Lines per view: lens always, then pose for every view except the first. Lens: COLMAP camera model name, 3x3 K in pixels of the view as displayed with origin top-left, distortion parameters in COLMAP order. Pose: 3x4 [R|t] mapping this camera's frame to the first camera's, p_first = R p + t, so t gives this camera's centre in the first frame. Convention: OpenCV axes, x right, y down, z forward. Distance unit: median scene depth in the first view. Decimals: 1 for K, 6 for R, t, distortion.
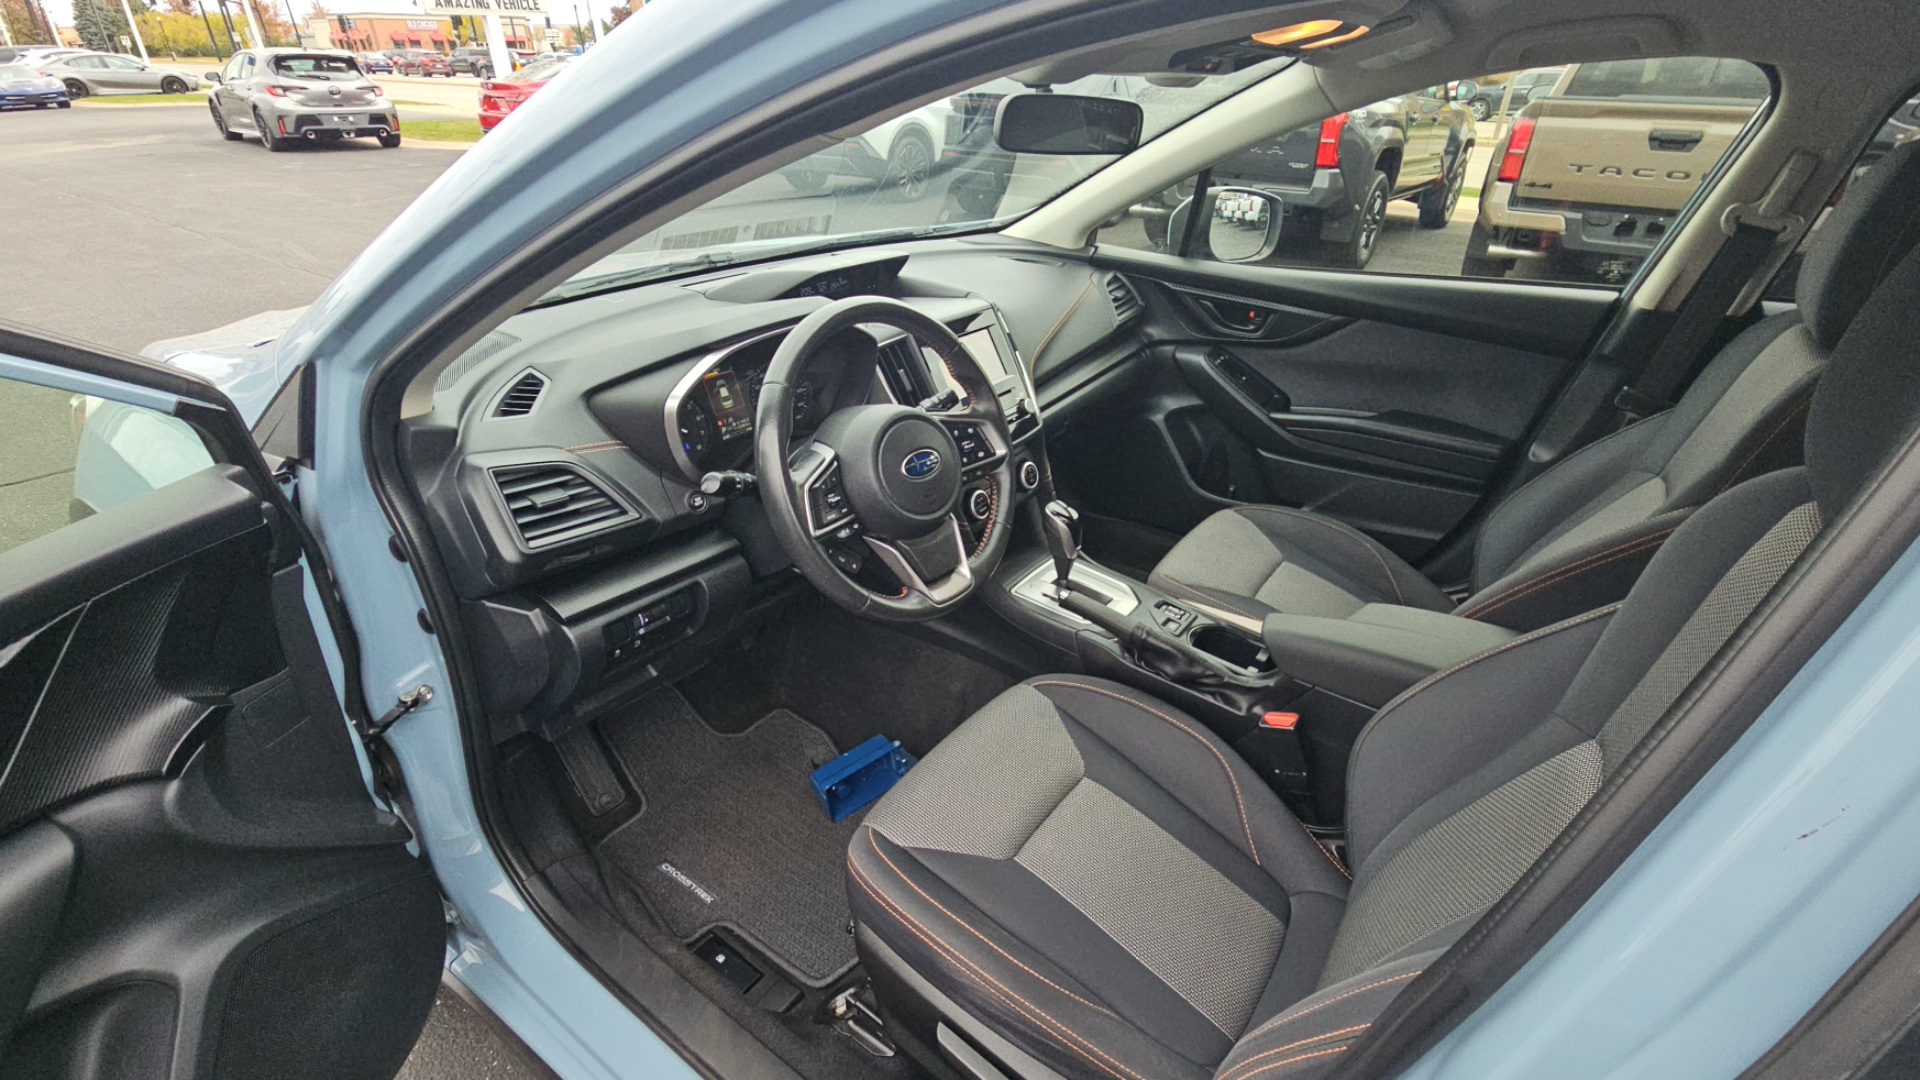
lens RADIAL K [[856.9, 0, 980.5], [0, 856.9, 544.7], [0, 0, 1]] dist [0.011787, -0.008907]
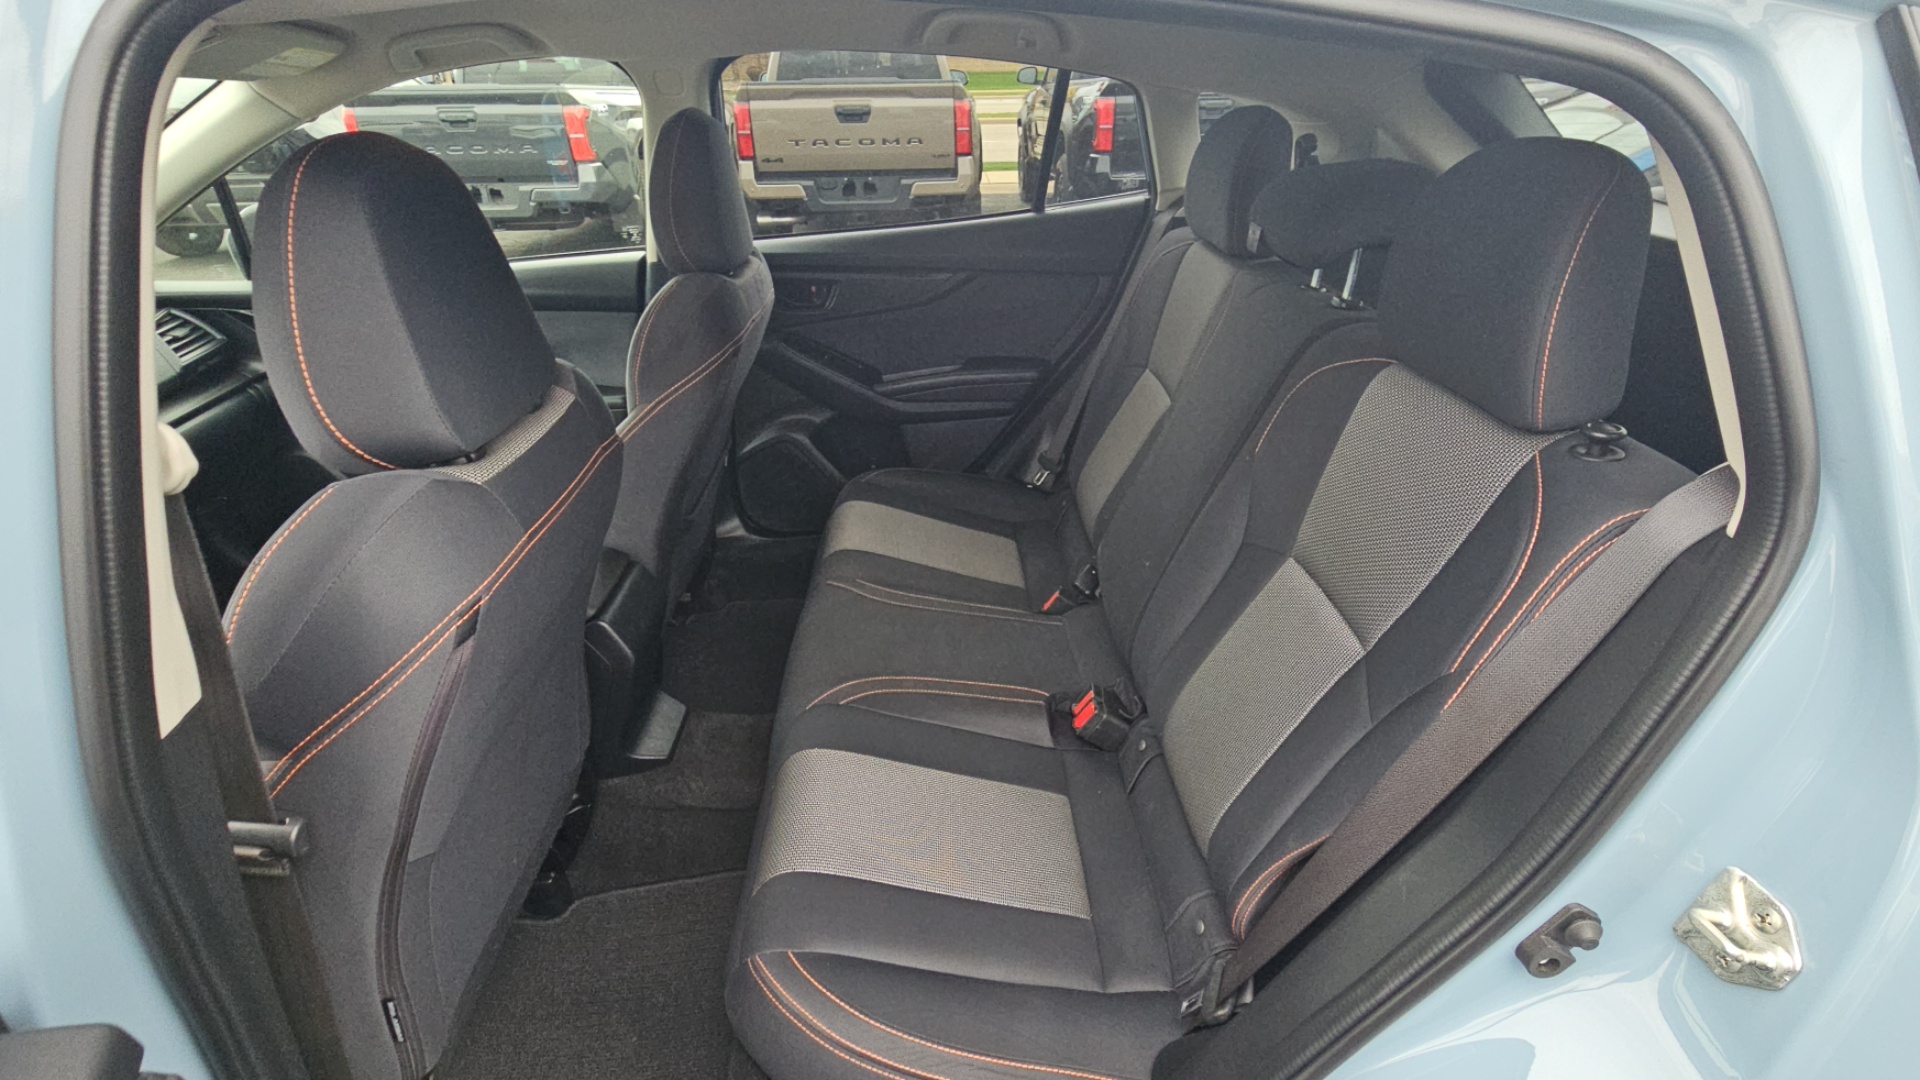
lens RADIAL K [[859.4, 0, 978.8], [0, 859.4, 543.0], [0, 0, 1]] dist [0.008318, -0.006333]
pose [[0.780770, -0.331120, 0.529866, 0.270333], [0.328717, 0.938867, 0.102338, 0.095824], [-0.531360, 0.094274, 0.841884, -0.177582]]
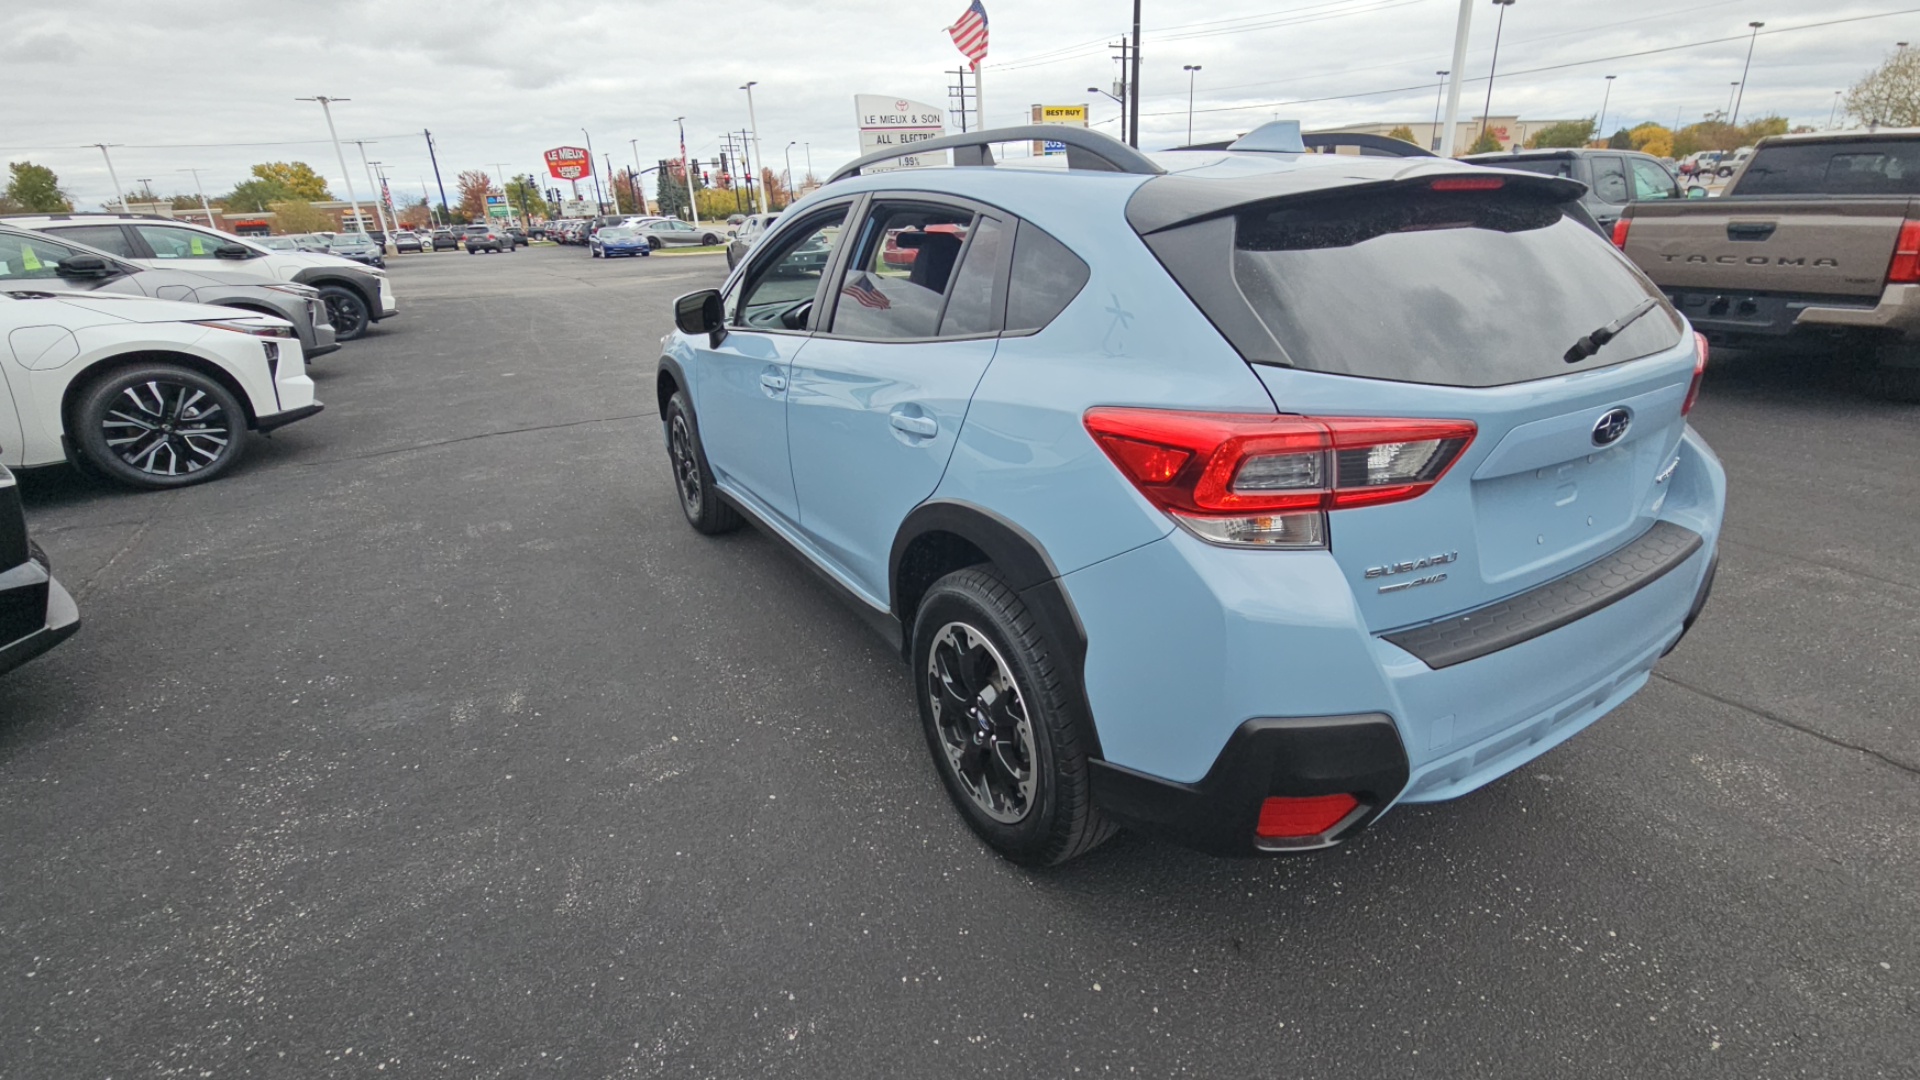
lens RADIAL K [[856.9, 0, 980.5], [0, 856.9, 544.7], [0, 0, 1]] dist [0.011787, -0.008907]
pose [[0.918805, 0.094251, -0.383293, 0.953524], [-0.141593, 0.985144, -0.097173, 0.540283], [0.368440, 0.143554, 0.918501, -1.008463]]
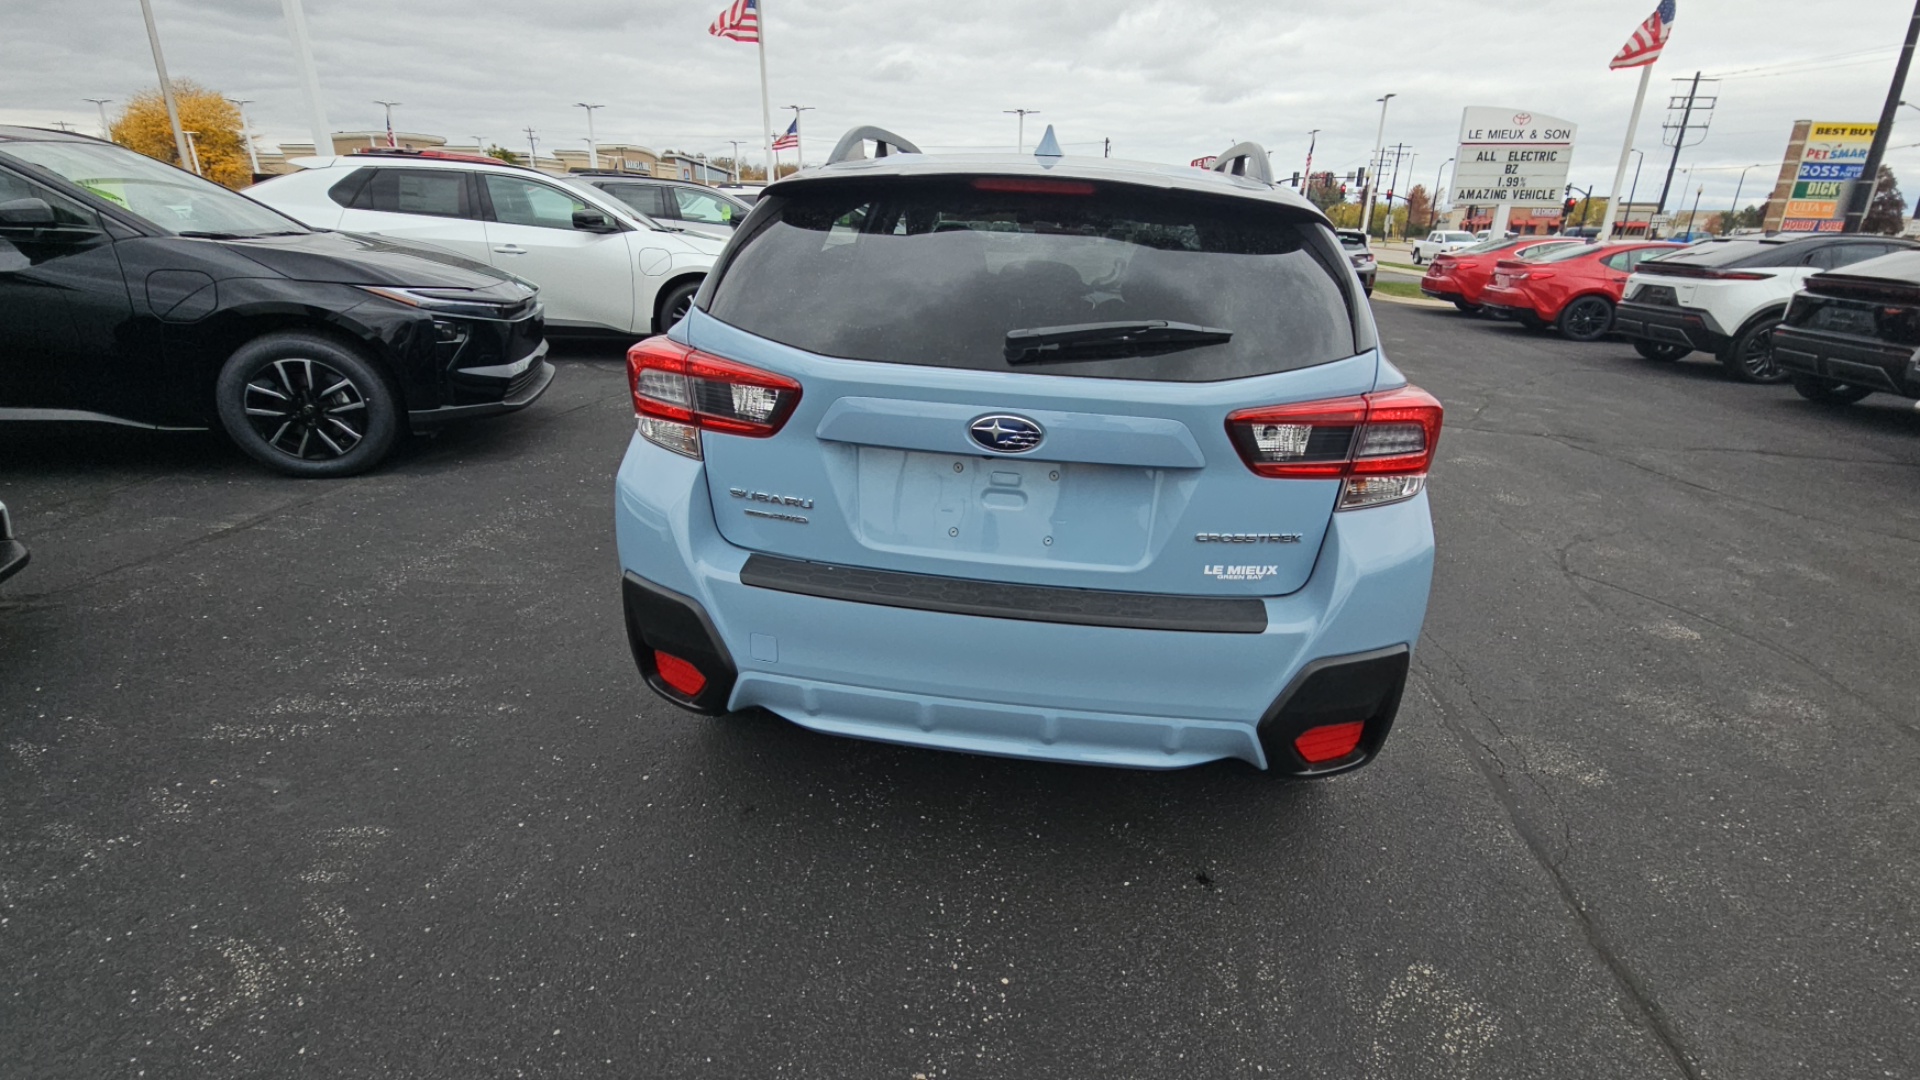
lens RADIAL K [[859.4, 0, 978.8], [0, 859.4, 543.0], [0, 0, 1]] dist [0.008318, -0.006333]
pose [[0.476266, 0.309326, -0.823097, 1.892494], [-0.449500, 0.890173, 0.074441, 0.302404], [0.755725, 0.334528, 0.563001, -0.473365]]
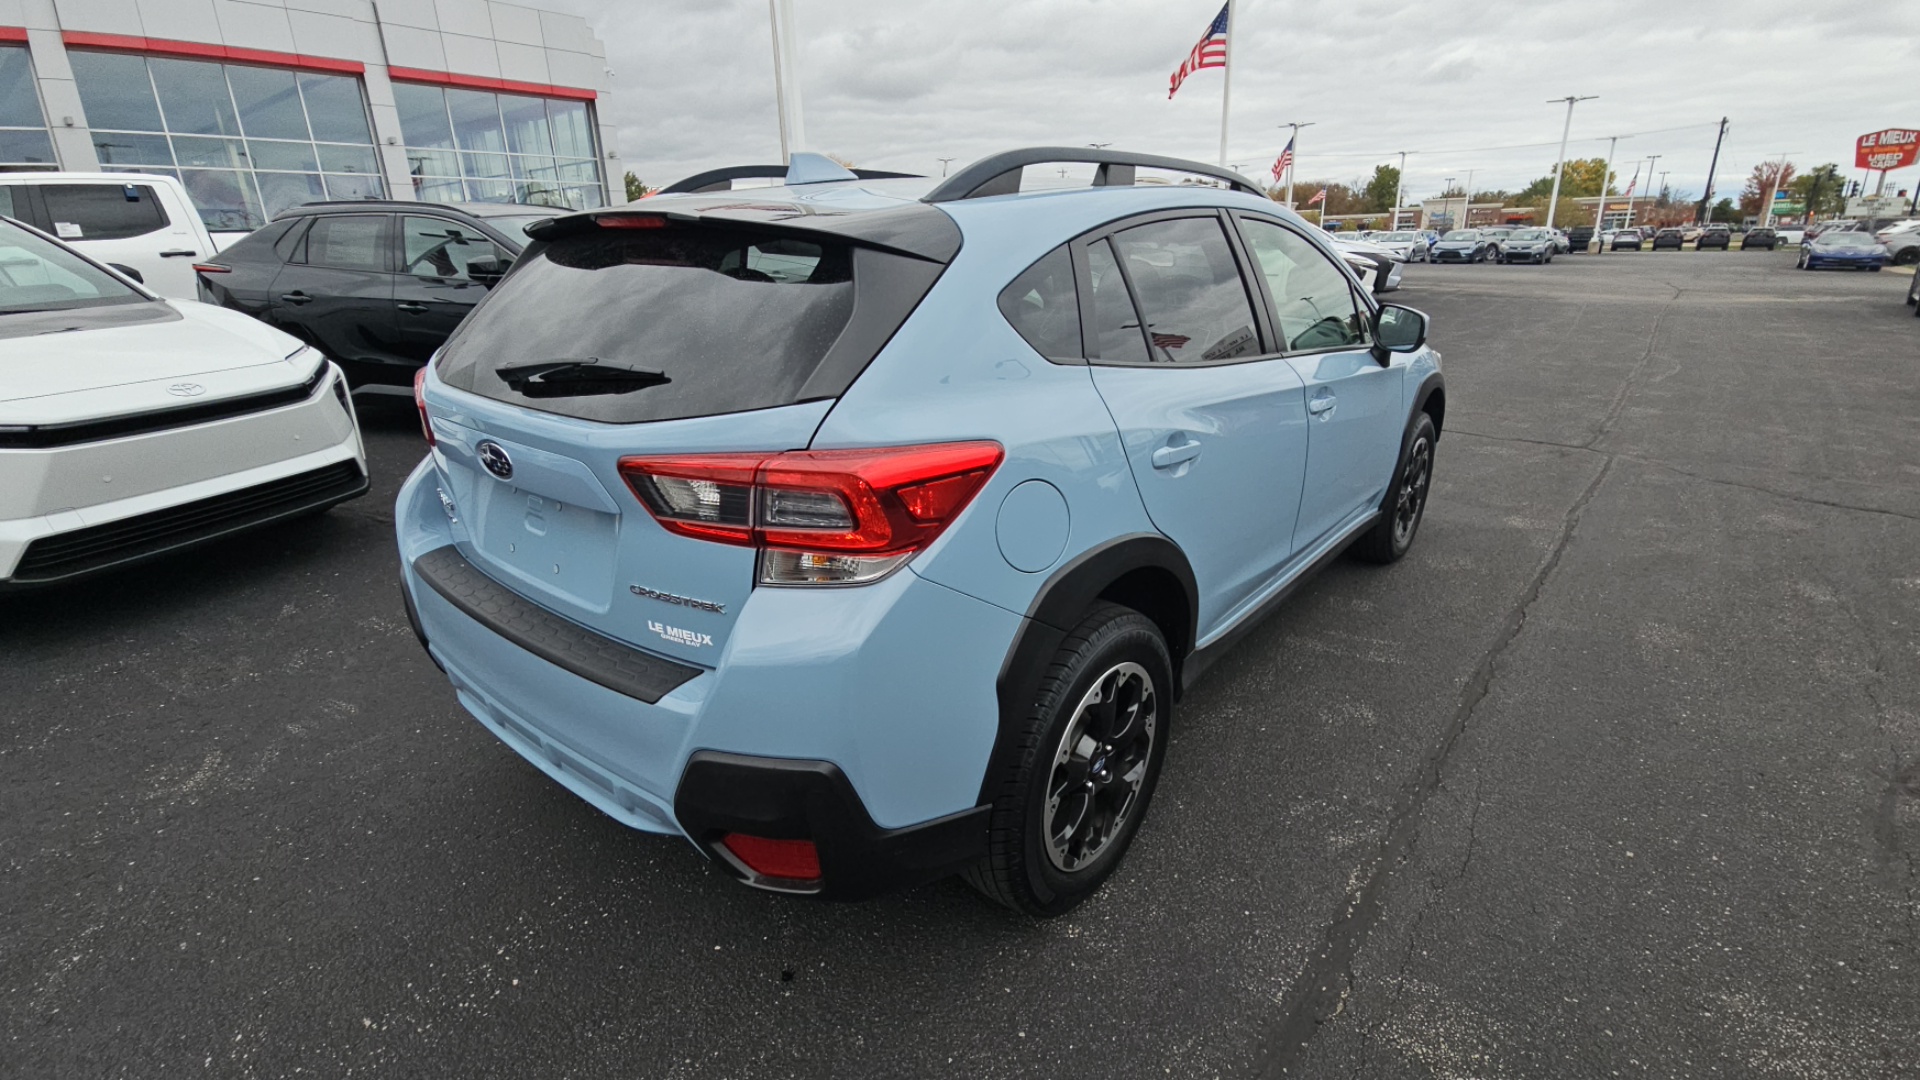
lens RADIAL K [[856.9, 0, 980.5], [0, 856.9, 544.7], [0, 0, 1]] dist [0.011787, -0.008907]
pose [[-0.050103, 0.322465, -0.945254, 2.019552], [-0.474497, 0.825123, 0.306634, -0.183513], [0.878830, 0.463884, 0.111668, 0.372465]]
